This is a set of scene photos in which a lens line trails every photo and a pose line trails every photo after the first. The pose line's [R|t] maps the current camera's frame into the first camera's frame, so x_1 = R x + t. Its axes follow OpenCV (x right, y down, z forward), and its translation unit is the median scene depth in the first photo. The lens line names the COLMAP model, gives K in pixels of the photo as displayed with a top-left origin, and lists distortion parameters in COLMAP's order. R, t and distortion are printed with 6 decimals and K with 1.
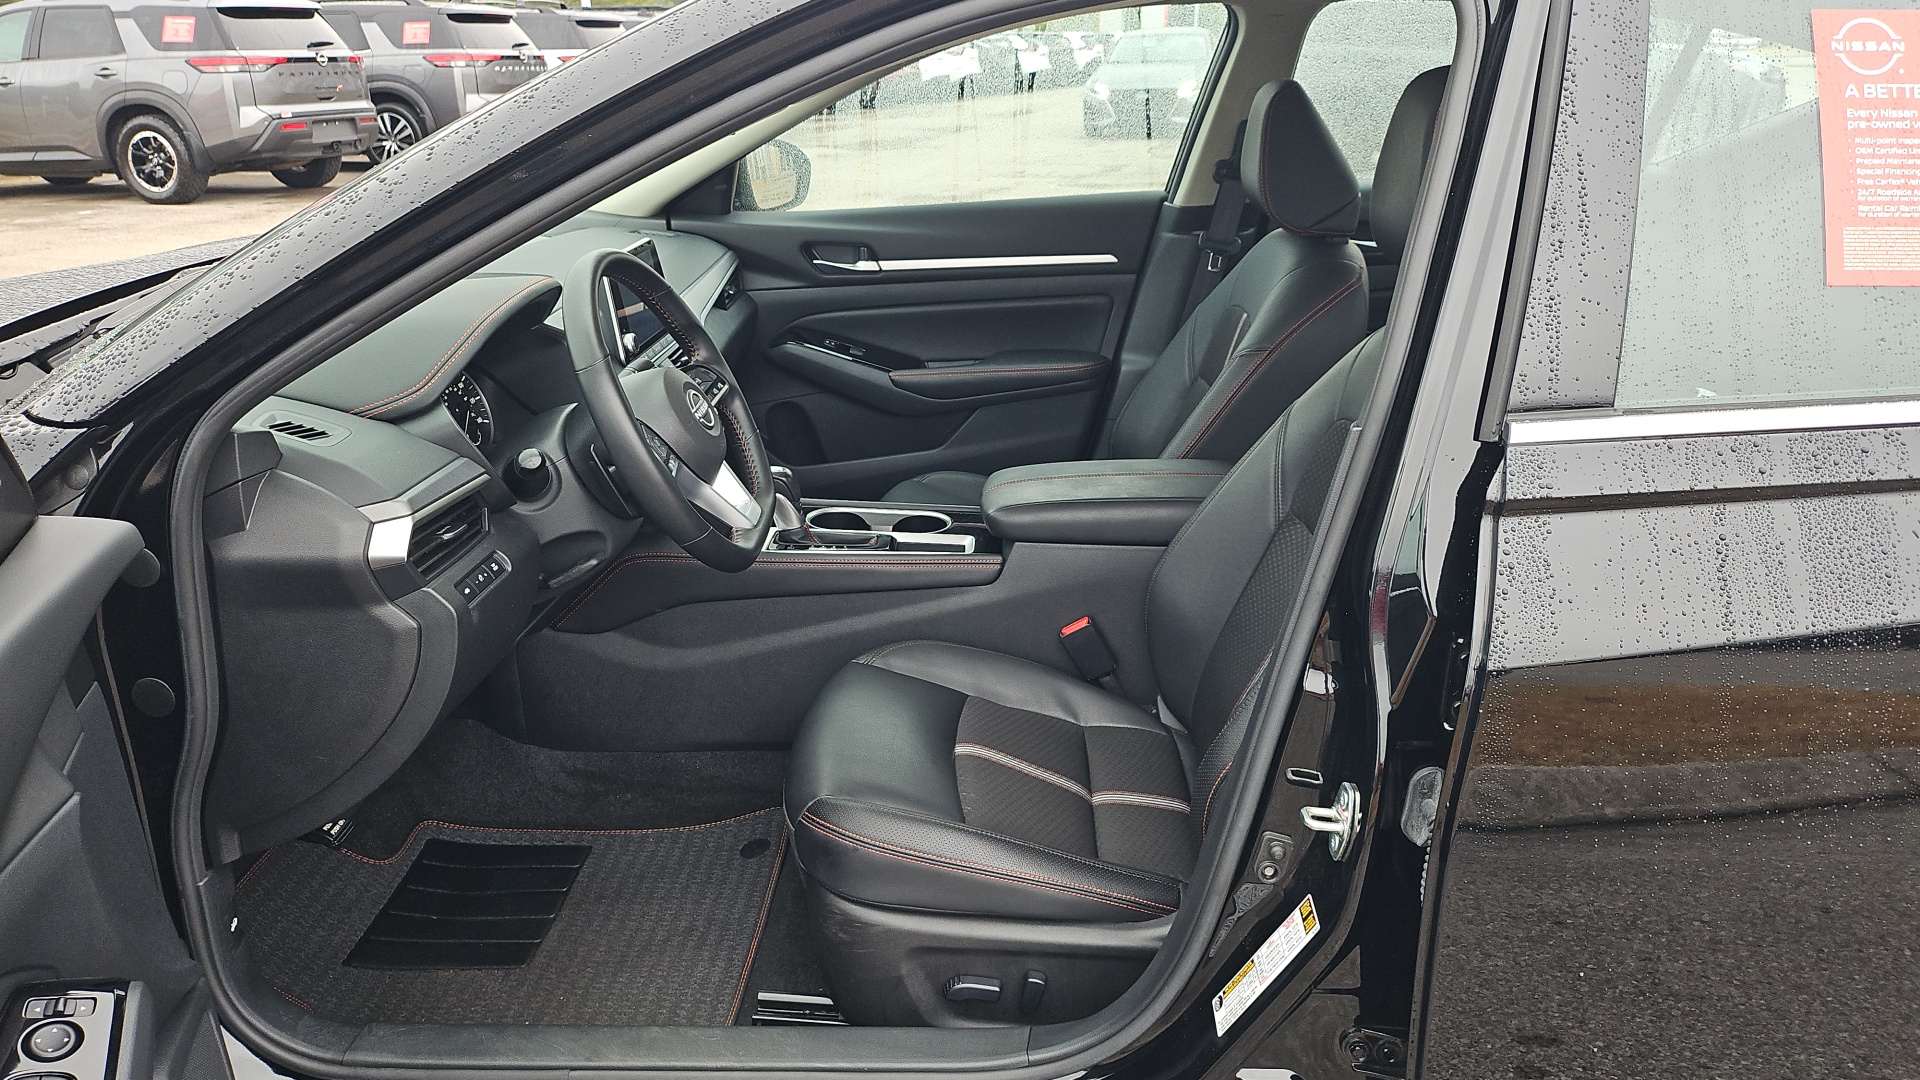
lens RADIAL K [[1371.6, 0, 957.4], [0, 1371.6, 540.4], [0, 0, 1]] dist [0.053780, -0.065759]
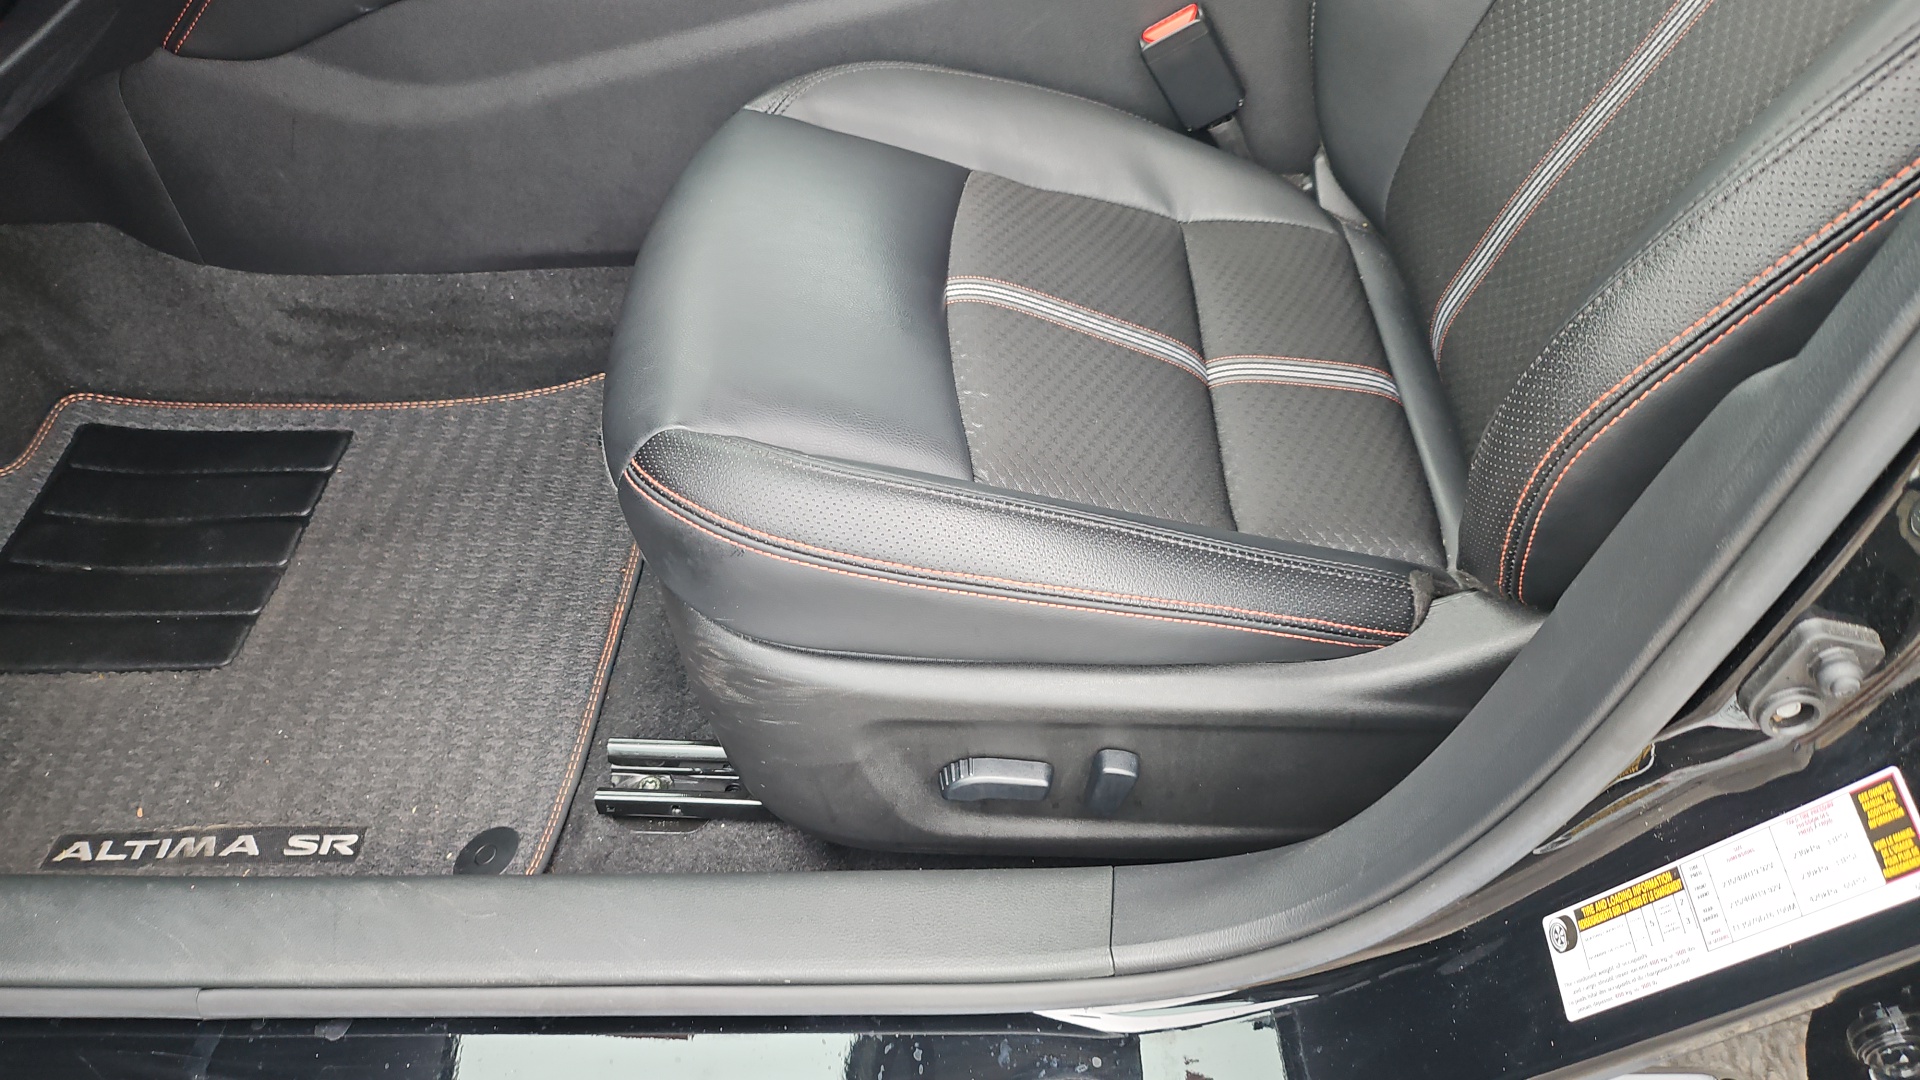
lens RADIAL K [[1371.6, 0, 987.4], [0, 1371.6, 556.3], [0, 0, 1]] dist [0.053780, -0.065759]
pose [[0.999467, -0.029633, 0.013662, 0.003006], [0.021284, 0.909392, 0.415395, 0.028008], [-0.024734, -0.414883, 0.909539, 0.460934]]
